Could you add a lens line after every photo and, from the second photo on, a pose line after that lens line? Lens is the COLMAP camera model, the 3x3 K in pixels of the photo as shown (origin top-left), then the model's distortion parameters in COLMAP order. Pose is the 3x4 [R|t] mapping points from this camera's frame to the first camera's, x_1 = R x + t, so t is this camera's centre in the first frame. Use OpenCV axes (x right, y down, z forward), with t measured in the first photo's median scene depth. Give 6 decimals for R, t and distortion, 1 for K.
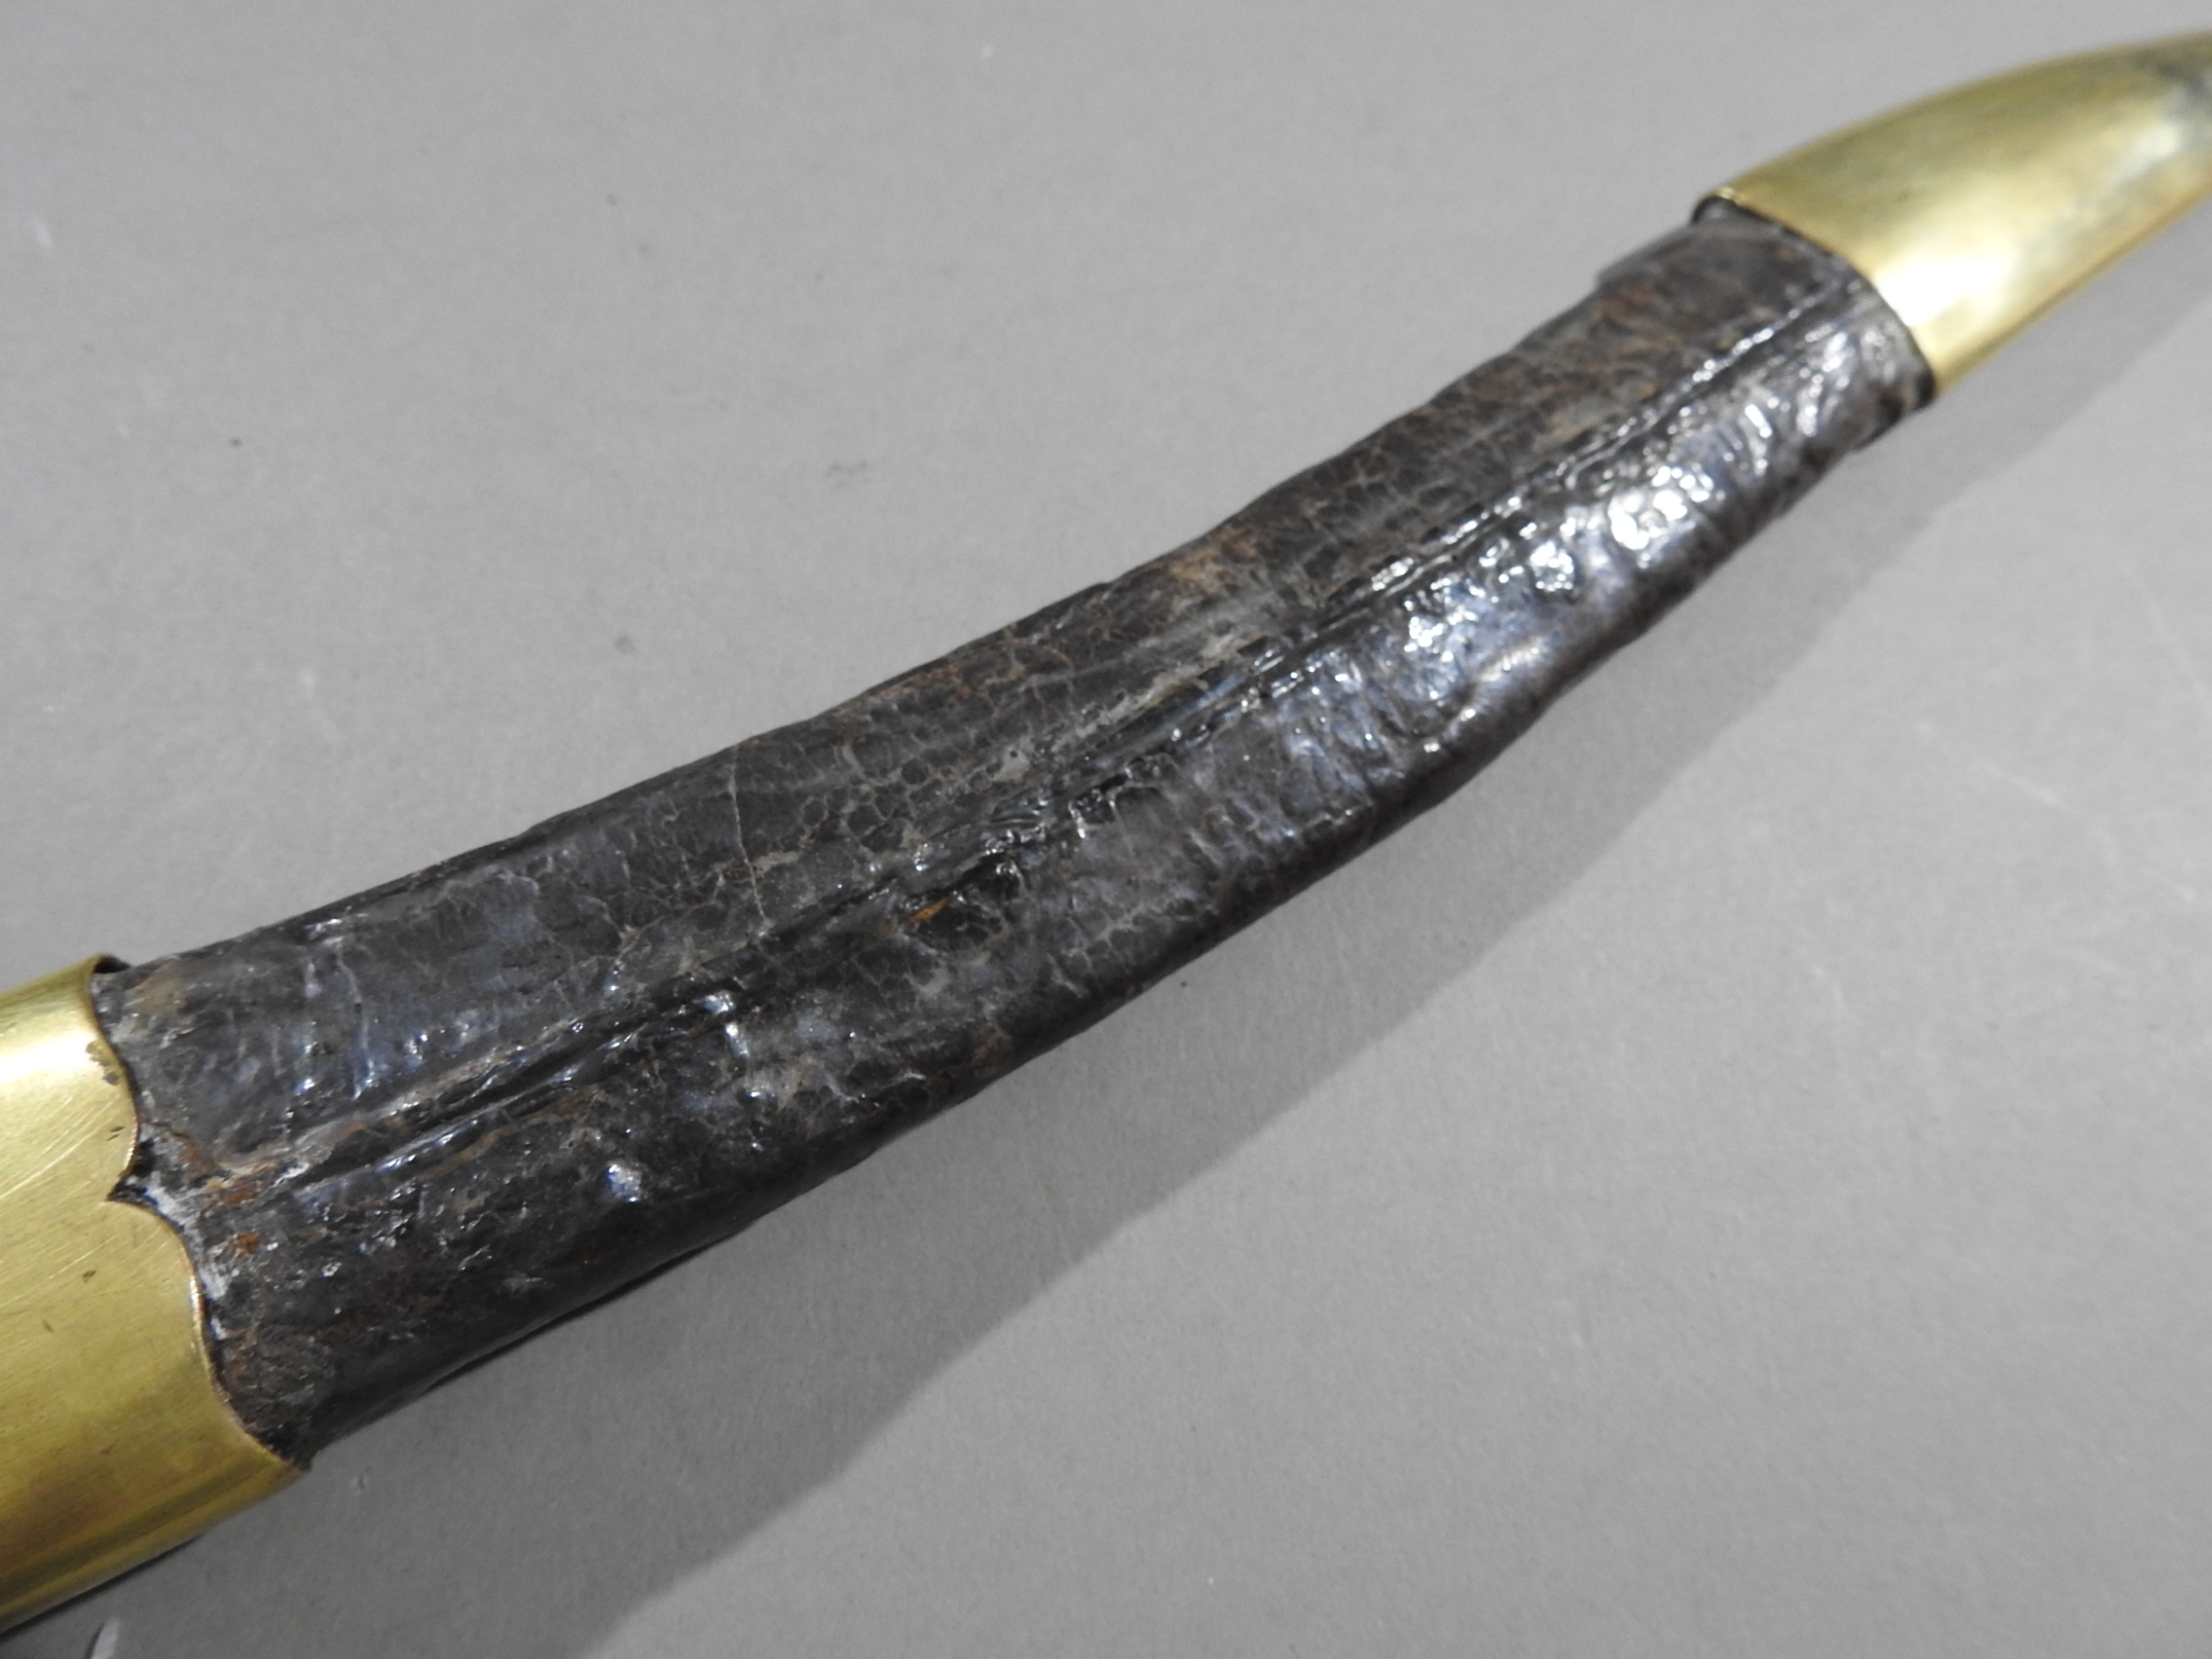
lens RADIAL K [[1614.1, 0, 1112.6], [0, 1614.1, 821.6], [0, 0, 1]] dist [0.031365, -0.008909]
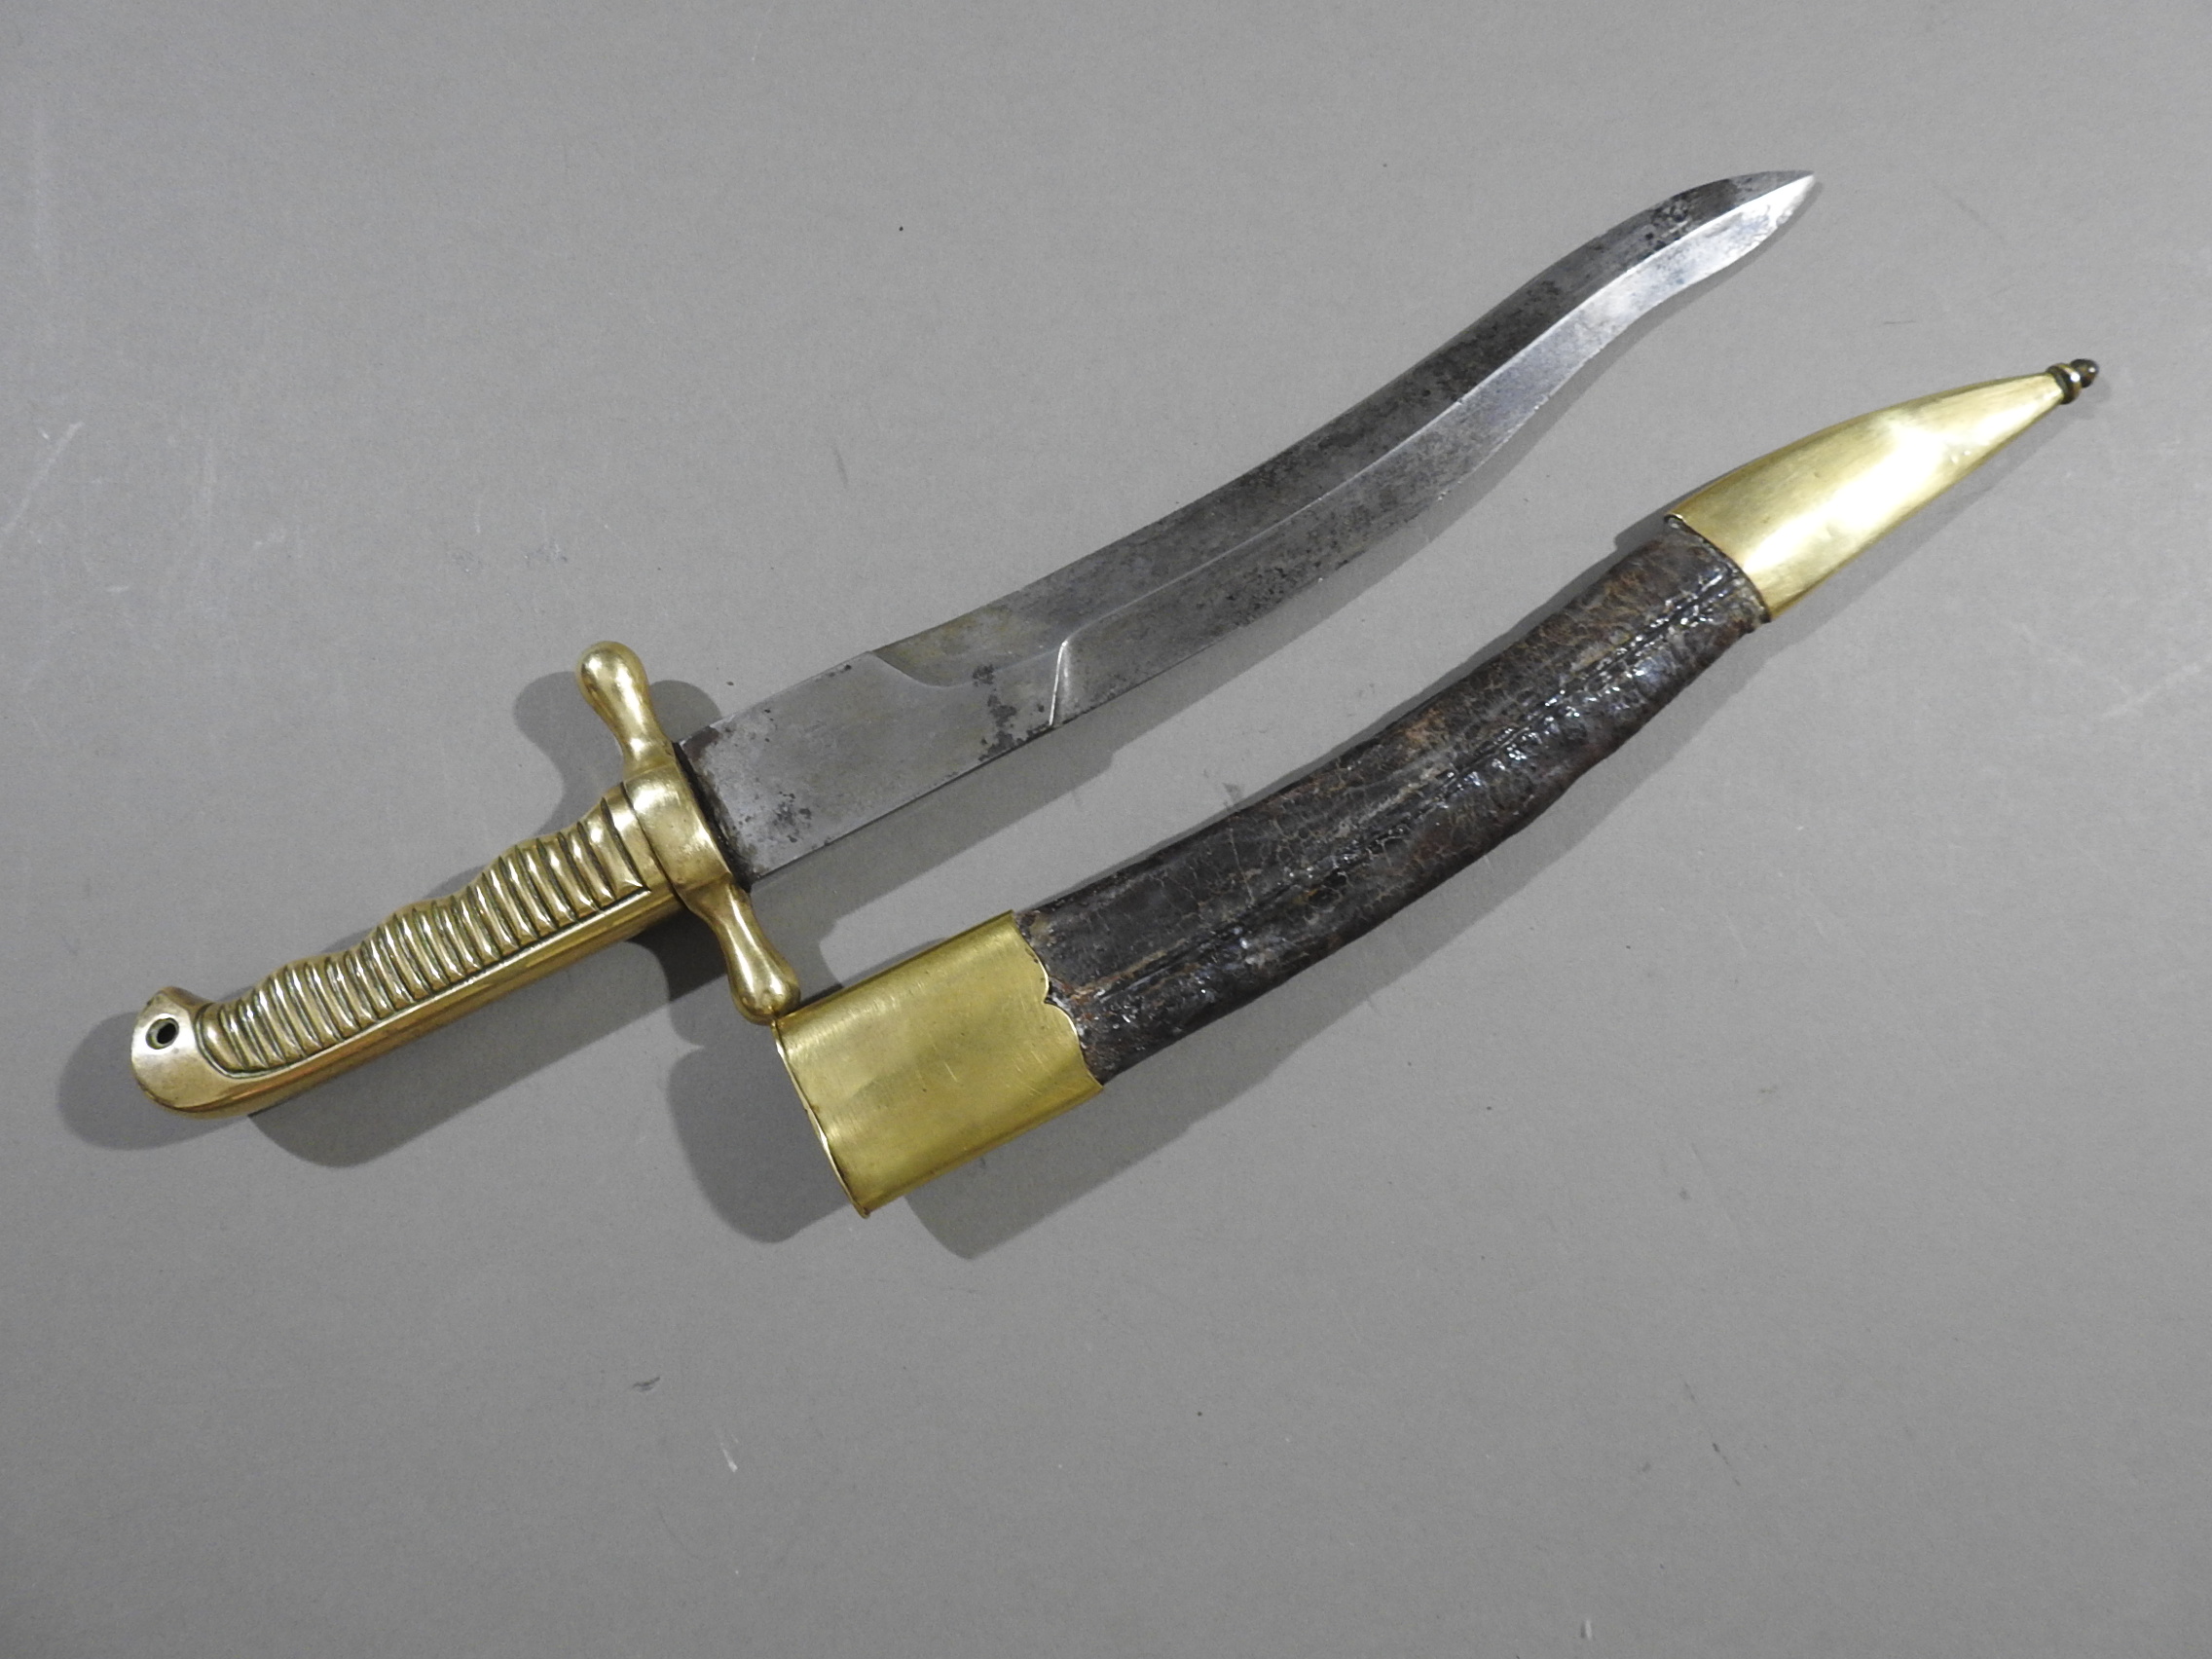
lens RADIAL K [[1614.1, 0, 1112.6], [0, 1614.1, 821.6], [0, 0, 1]] dist [0.031365, -0.008909]
pose [[0.998371, 0.012652, -0.055638, -0.278770], [0.000892, 0.971526, 0.236931, -0.638420], [0.057052, -0.236595, 0.969932, -1.429263]]
